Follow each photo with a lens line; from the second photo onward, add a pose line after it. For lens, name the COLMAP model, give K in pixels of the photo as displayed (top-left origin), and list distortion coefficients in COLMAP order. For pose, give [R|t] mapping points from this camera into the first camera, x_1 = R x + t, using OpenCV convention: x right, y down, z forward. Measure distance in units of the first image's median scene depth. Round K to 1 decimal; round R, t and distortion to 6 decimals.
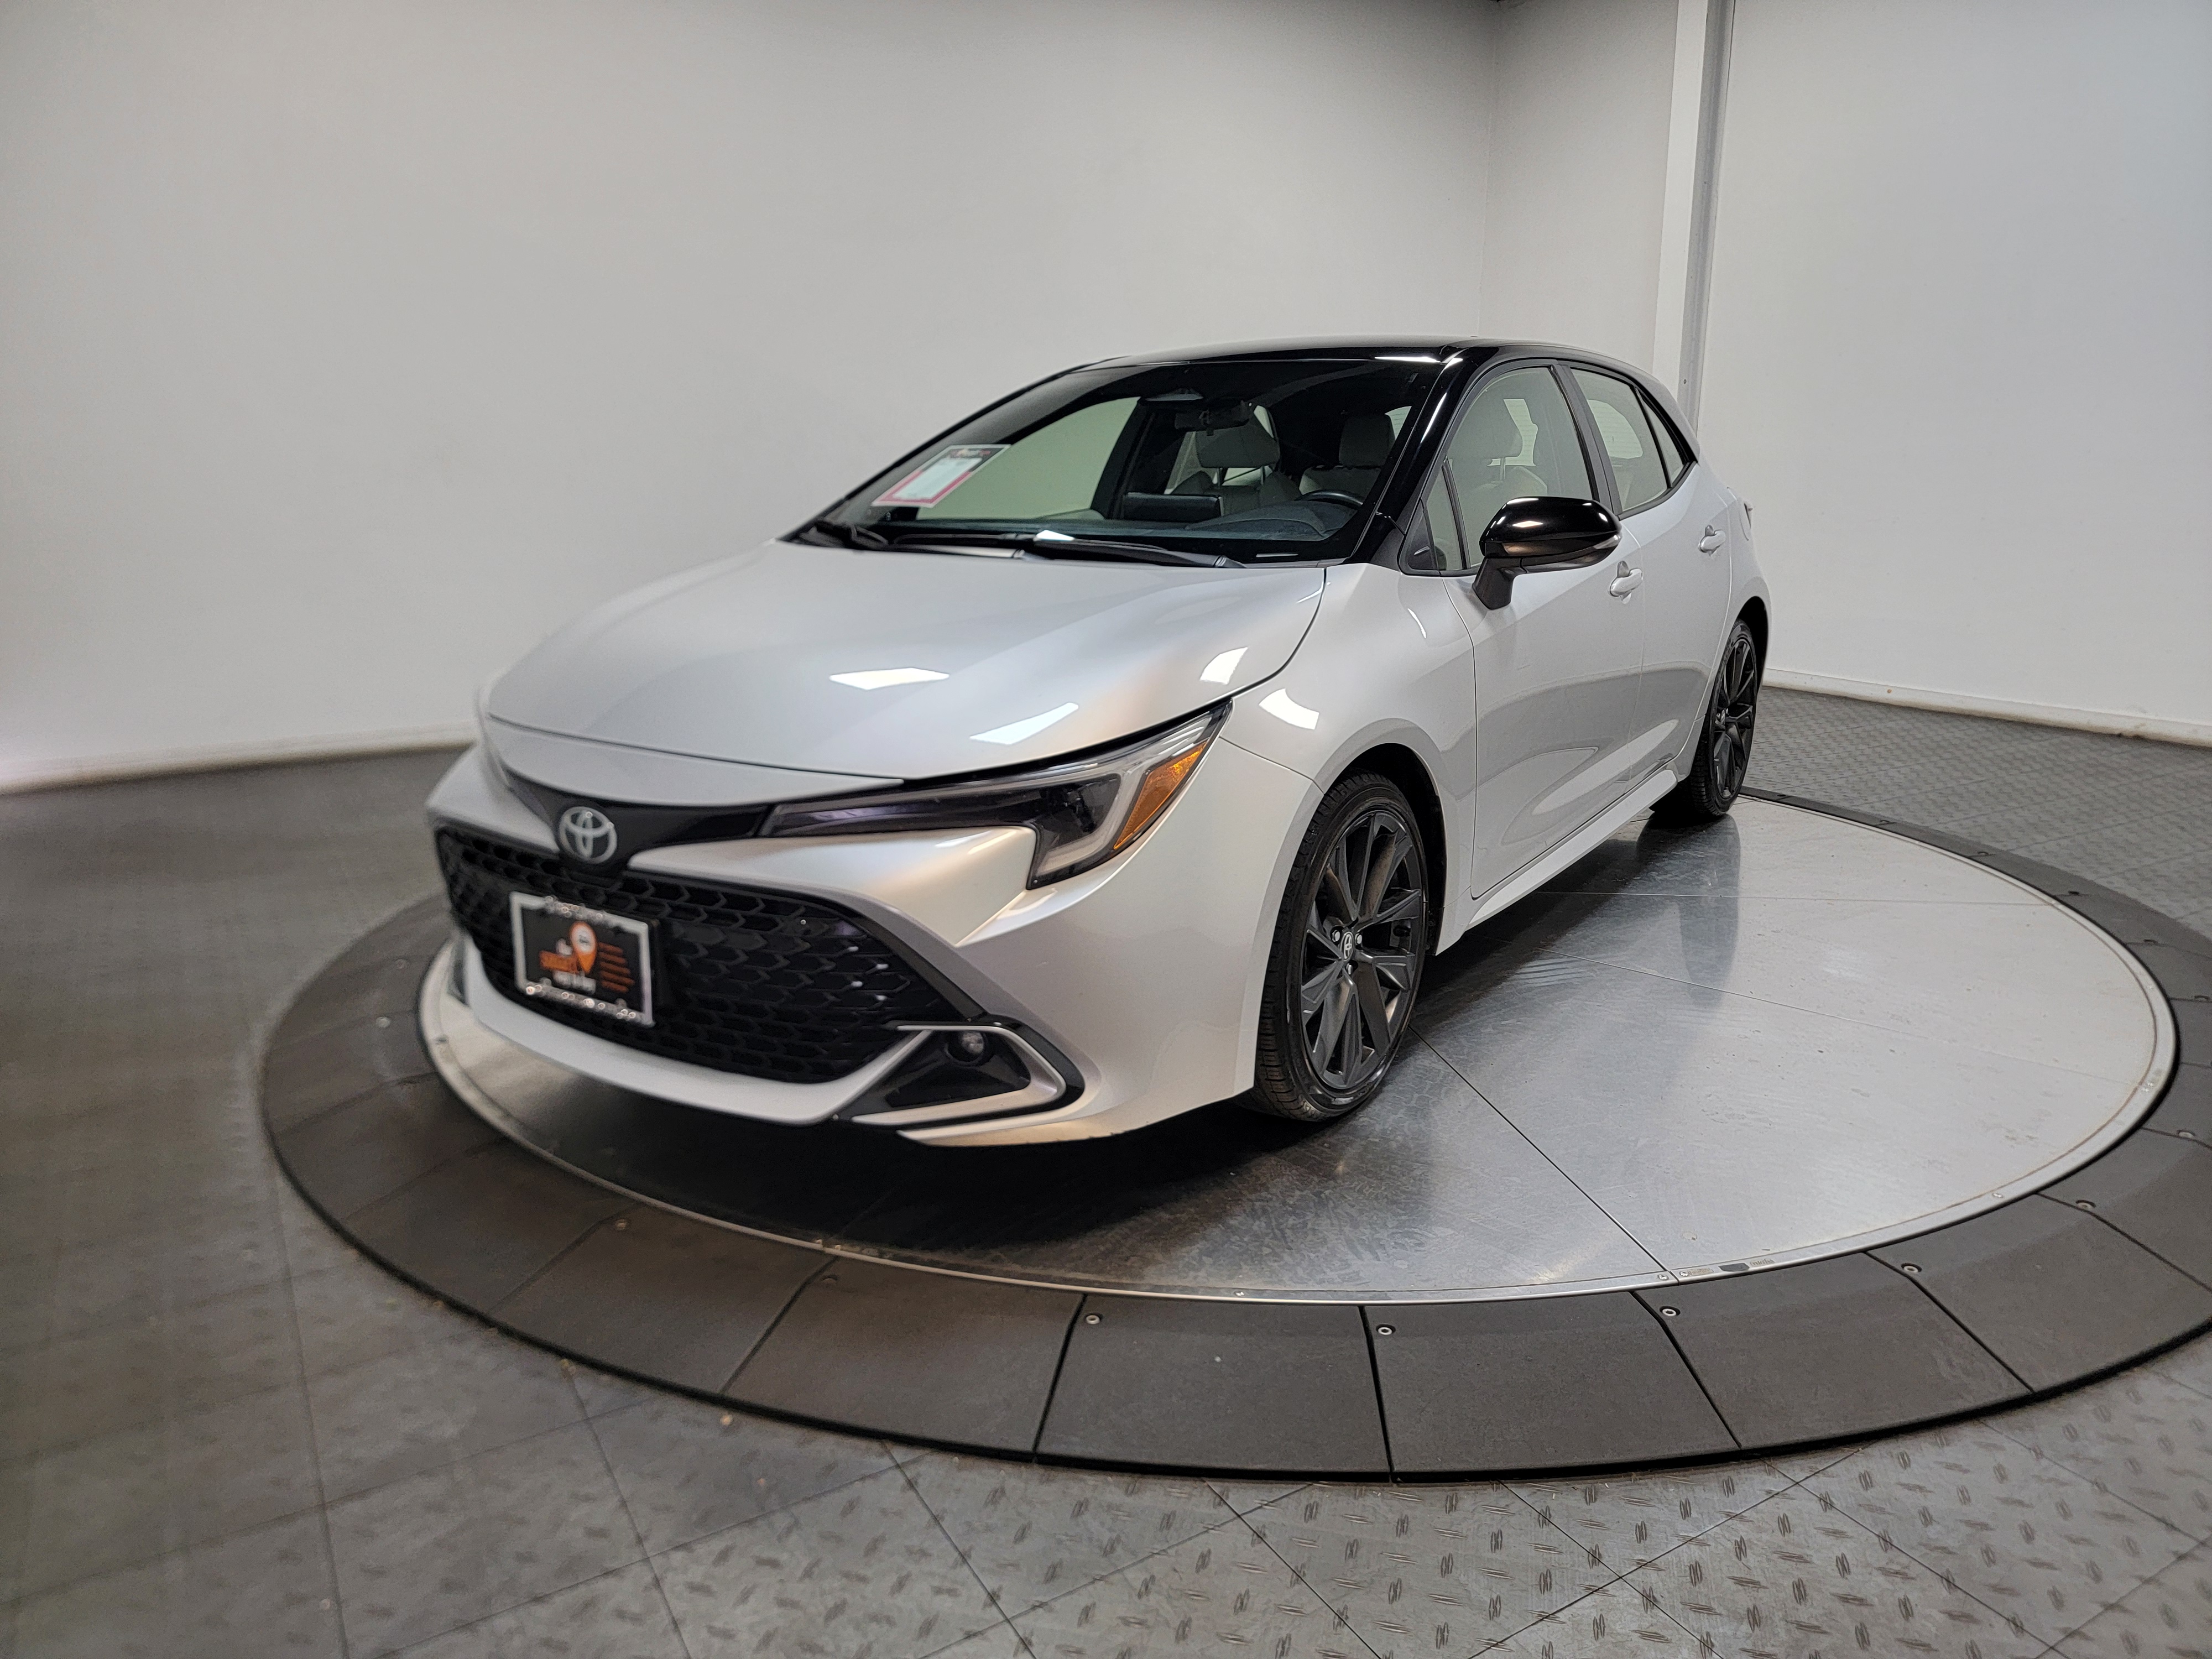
lens RADIAL K [[1512.4, 0, 1116.5], [0, 1512.4, 827.9], [0, 0, 1]] dist [0.071880, -0.058748]
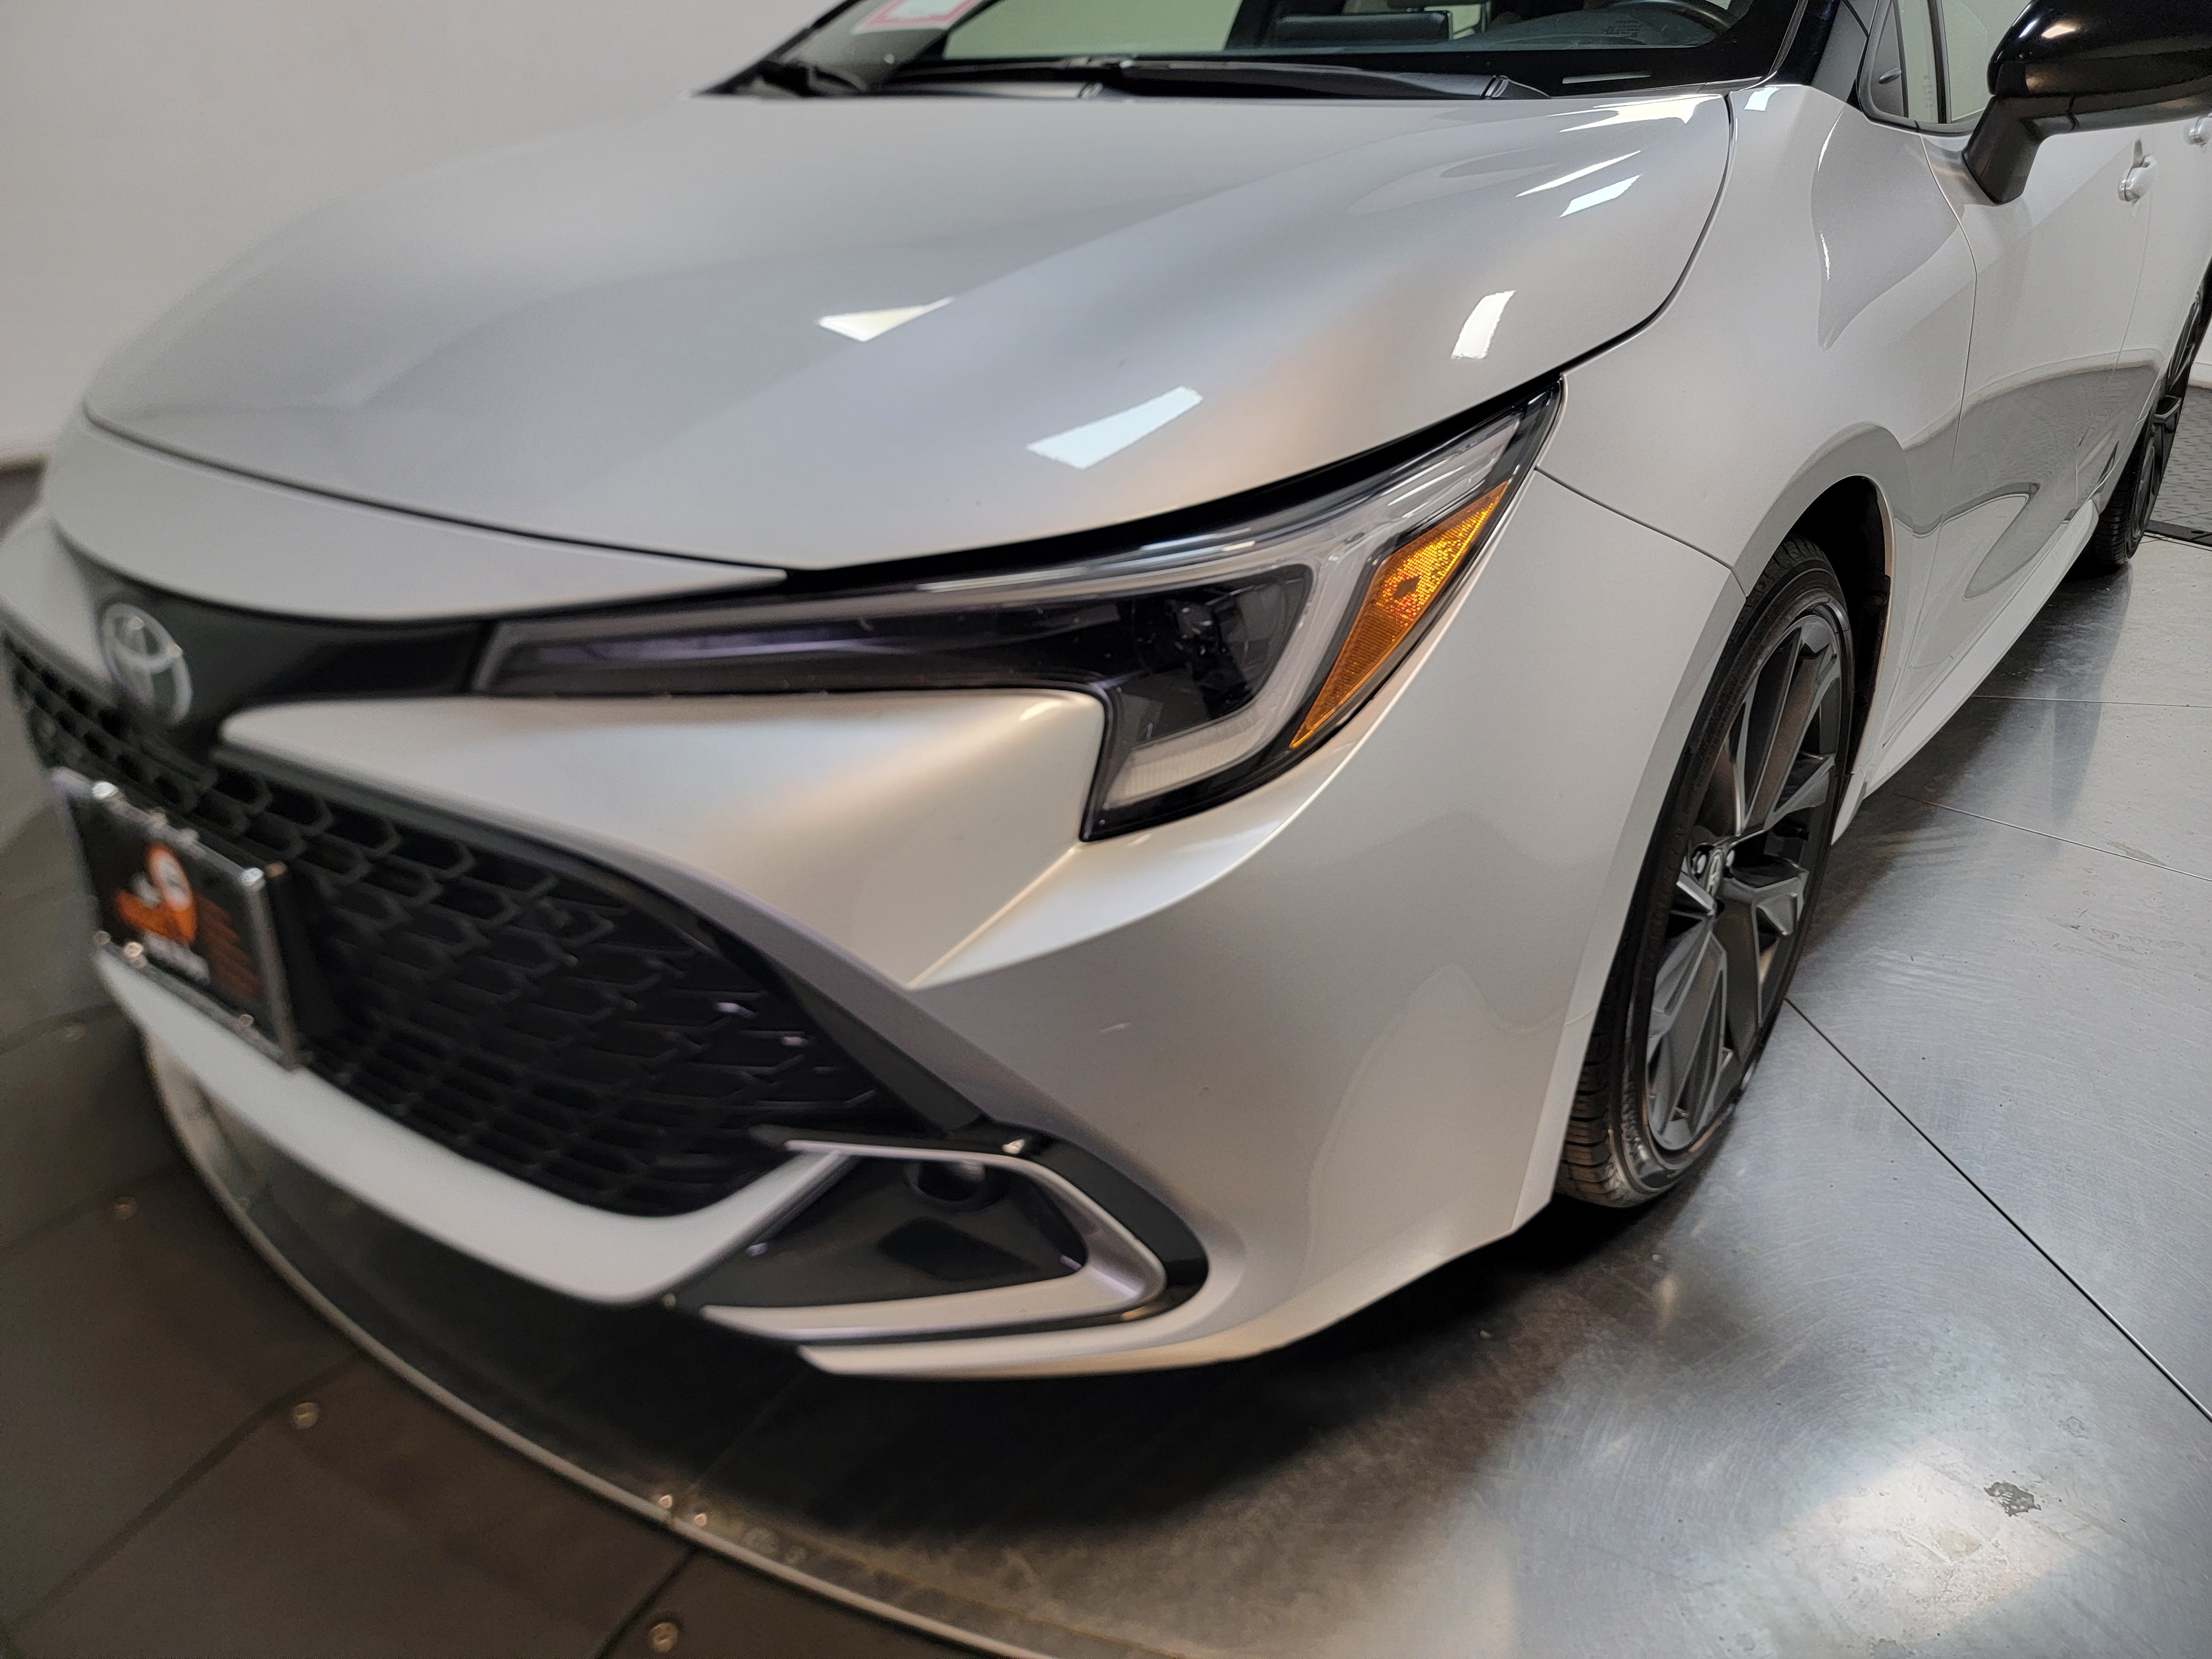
lens RADIAL K [[1531.4, 0, 1136.7], [0, 1531.4, 825.0], [0, 0, 1]] dist [0.022083, -0.001736]
pose [[0.998628, 0.023688, -0.046712, -0.023071], [-0.014128, 0.980650, 0.195259, -0.044814], [0.050433, -0.194331, 0.979639, 0.556672]]
